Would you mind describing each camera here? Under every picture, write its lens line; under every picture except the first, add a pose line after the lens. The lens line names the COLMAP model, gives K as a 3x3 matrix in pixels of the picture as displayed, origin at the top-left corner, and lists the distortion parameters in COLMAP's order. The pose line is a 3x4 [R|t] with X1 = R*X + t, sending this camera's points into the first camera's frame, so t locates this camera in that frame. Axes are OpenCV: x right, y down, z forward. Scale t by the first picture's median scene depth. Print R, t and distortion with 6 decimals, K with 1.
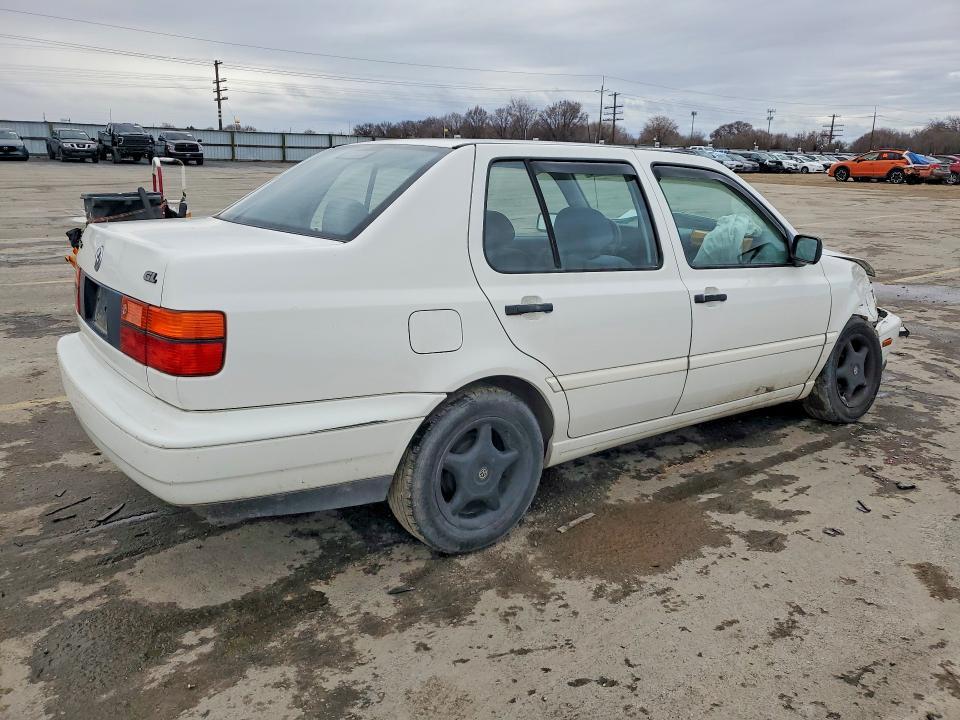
lens RADIAL K [[754.5, 0, 476.5], [0, 754.5, 358.9], [0, 0, 1]] dist [0.005629, 0.016829]
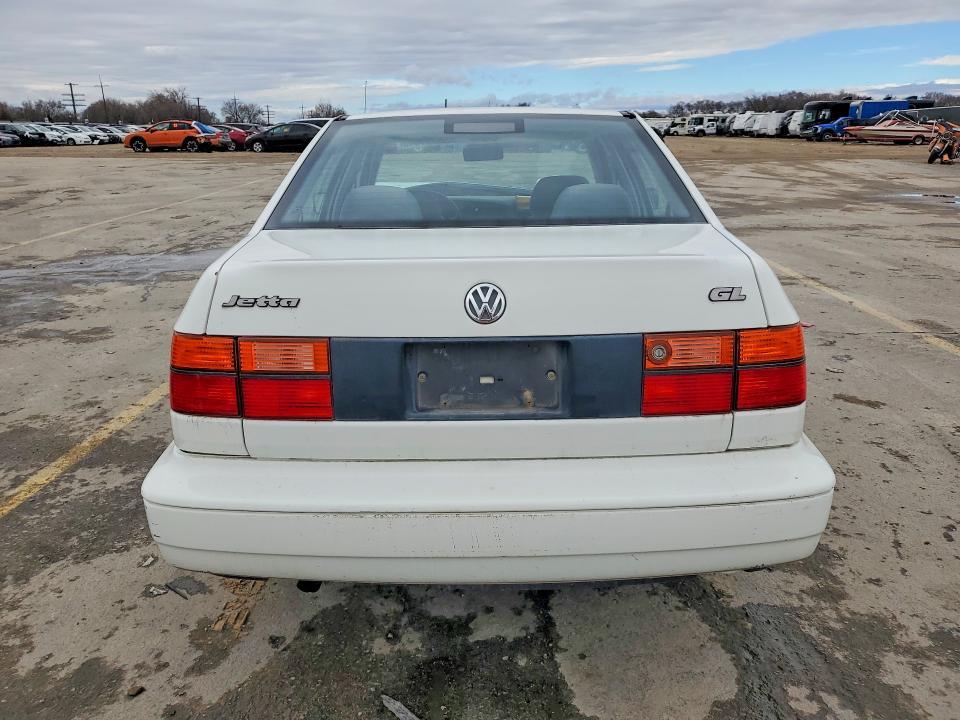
lens RADIAL K [[754.5, 0, 476.5], [0, 754.5, 358.9], [0, 0, 1]] dist [0.005629, 0.016829]
pose [[0.599623, -0.252314, 0.759467, -0.445465], [0.224938, 0.963878, 0.142629, -0.080338], [-0.768020, 0.085309, 0.634718, 0.278008]]
